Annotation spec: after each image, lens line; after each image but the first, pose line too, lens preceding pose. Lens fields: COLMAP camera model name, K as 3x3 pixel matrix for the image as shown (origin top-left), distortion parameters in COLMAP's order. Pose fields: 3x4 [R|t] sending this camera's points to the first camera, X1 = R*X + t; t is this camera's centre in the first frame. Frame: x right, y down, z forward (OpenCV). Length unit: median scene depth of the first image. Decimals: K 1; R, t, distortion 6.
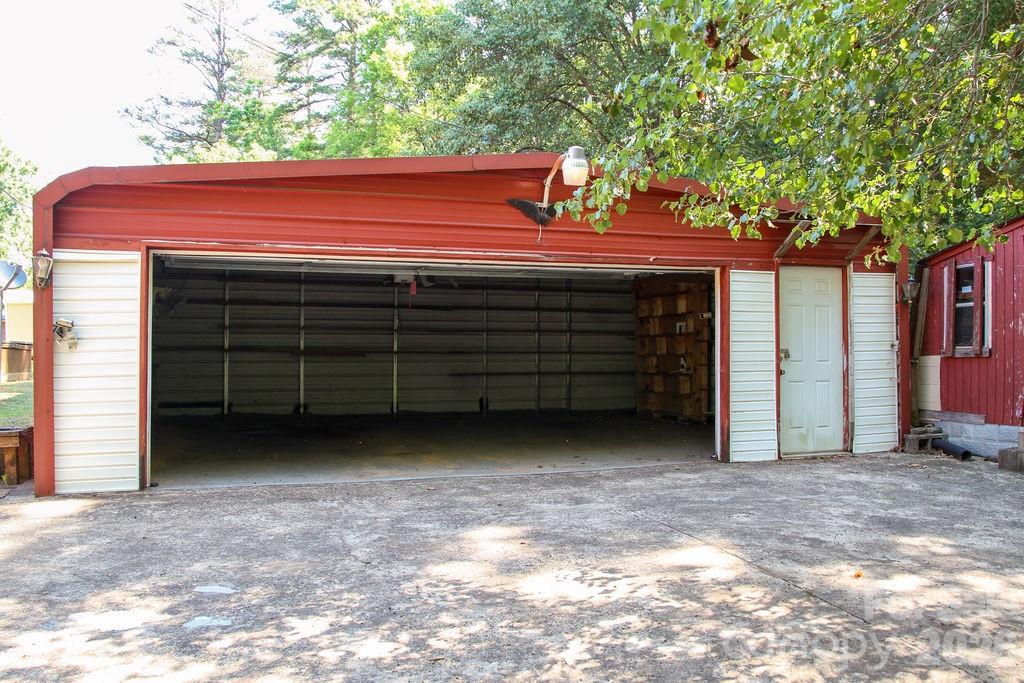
lens RADIAL K [[813.4, 0, 517.4], [0, 813.4, 335.2], [0, 0, 1]] dist [-0.119501, 0.108990]
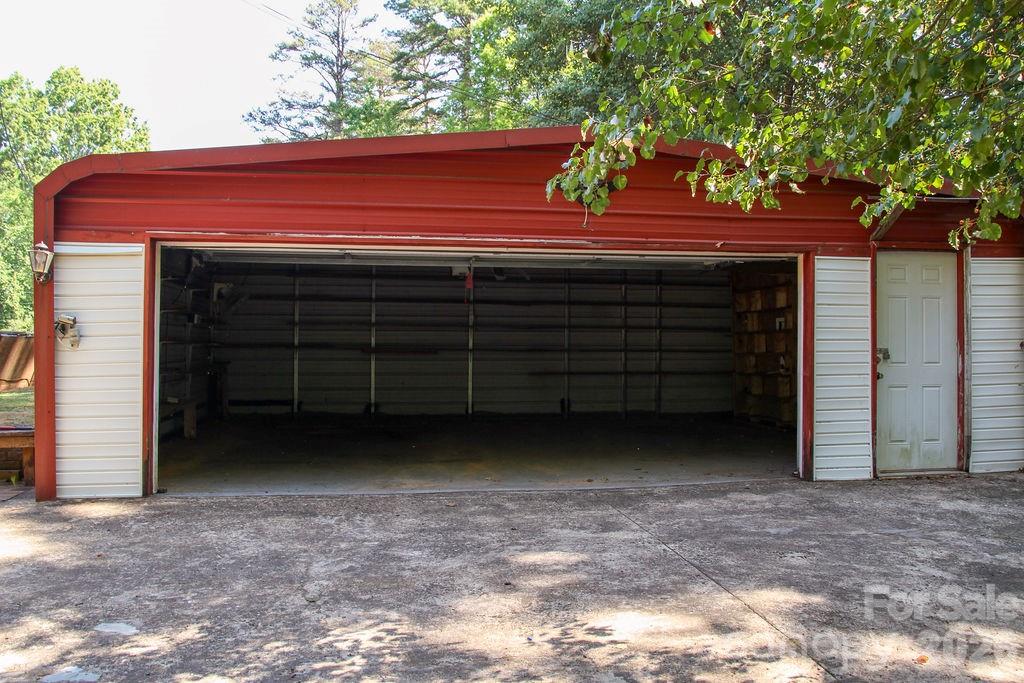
lens RADIAL K [[813.4, 0, 519.0], [0, 813.4, 332.8], [0, 0, 1]] dist [-0.119501, 0.108990]
pose [[0.987419, 0.000342, -0.158128, 0.085544], [-0.000041, 0.999998, 0.001907, -0.001021], [0.158128, -0.001877, 0.987417, 0.106464]]
